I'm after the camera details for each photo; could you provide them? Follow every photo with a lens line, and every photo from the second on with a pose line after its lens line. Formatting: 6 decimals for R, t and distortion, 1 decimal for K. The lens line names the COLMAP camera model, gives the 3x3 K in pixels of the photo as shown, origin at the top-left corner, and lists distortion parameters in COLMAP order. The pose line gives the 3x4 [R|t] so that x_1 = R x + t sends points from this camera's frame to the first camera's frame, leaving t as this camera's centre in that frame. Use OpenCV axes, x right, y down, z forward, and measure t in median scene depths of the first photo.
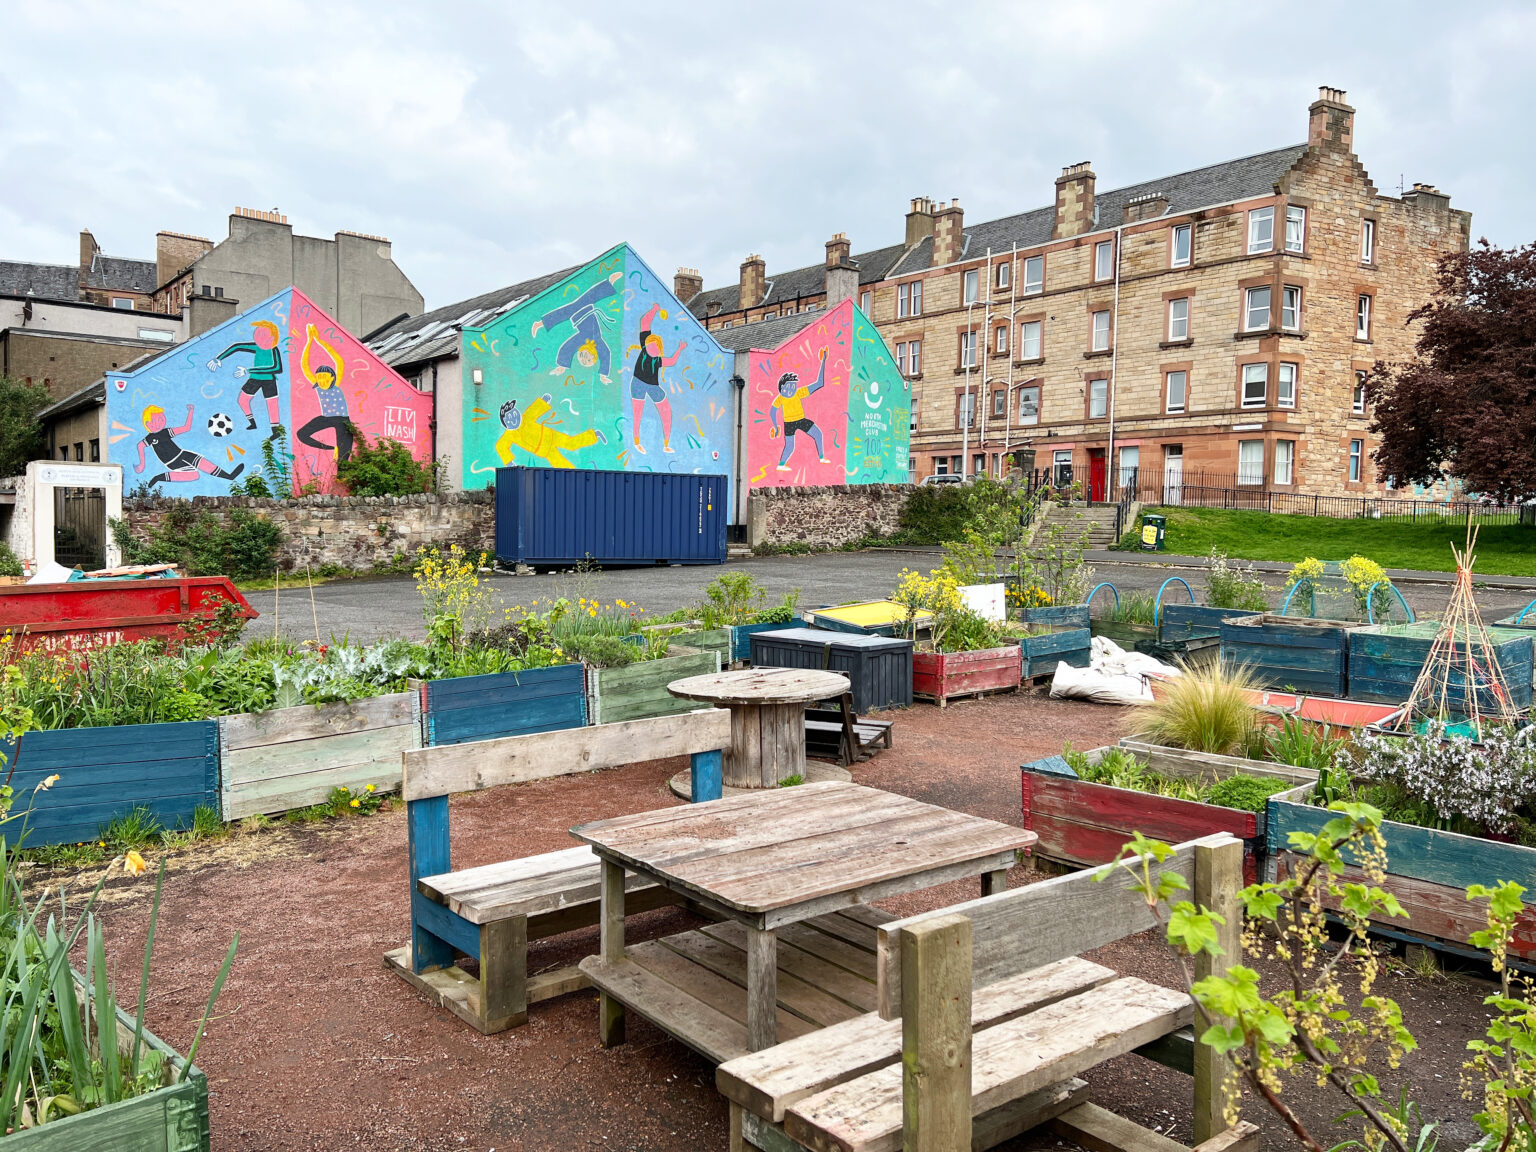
lens RADIAL K [[1159.6, 0, 768.0], [0, 1159.6, 576.0], [0, 0, 1]] dist [0.047301, -0.075714]
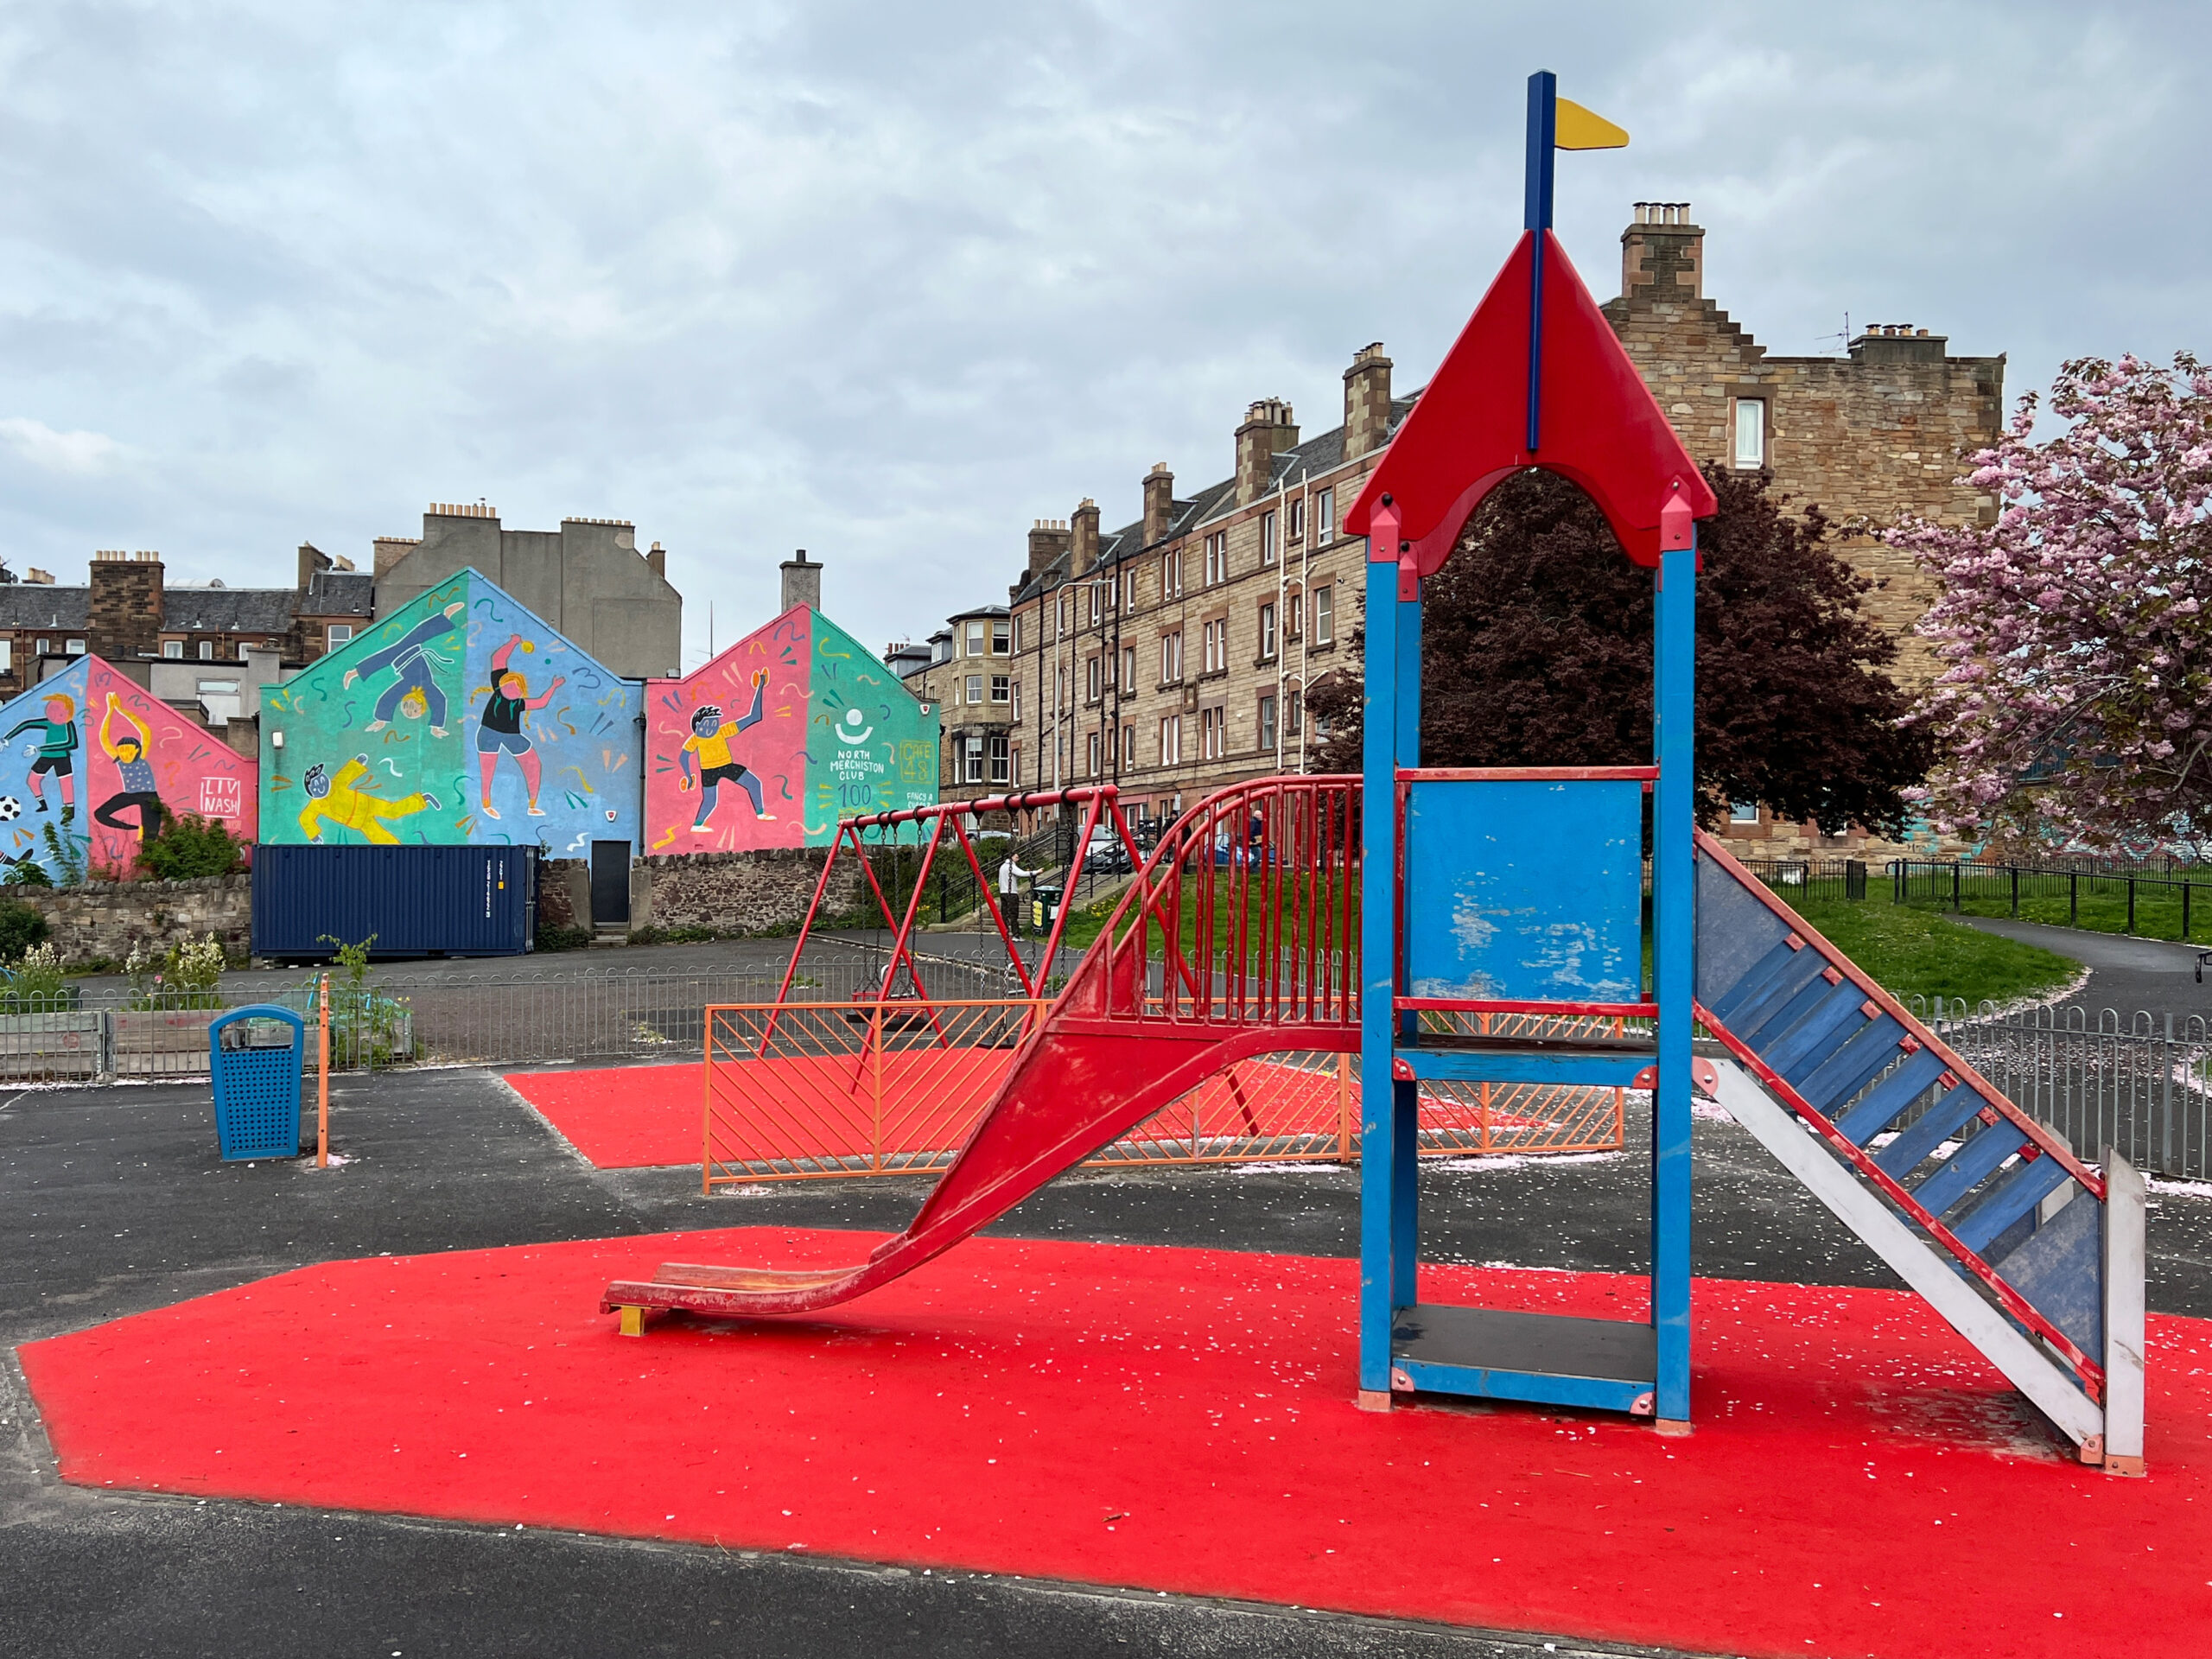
lens RADIAL K [[1981.5, 0, 1106.2], [0, 1981.5, 946.4], [0, 0, 1]] dist [-0.019797, 0.015818]
pose [[0.938471, -0.007664, -0.345272, 0.733042], [0.002147, 0.999864, -0.016360, 0.006801], [0.345350, 0.014612, 0.938360, -0.141890]]
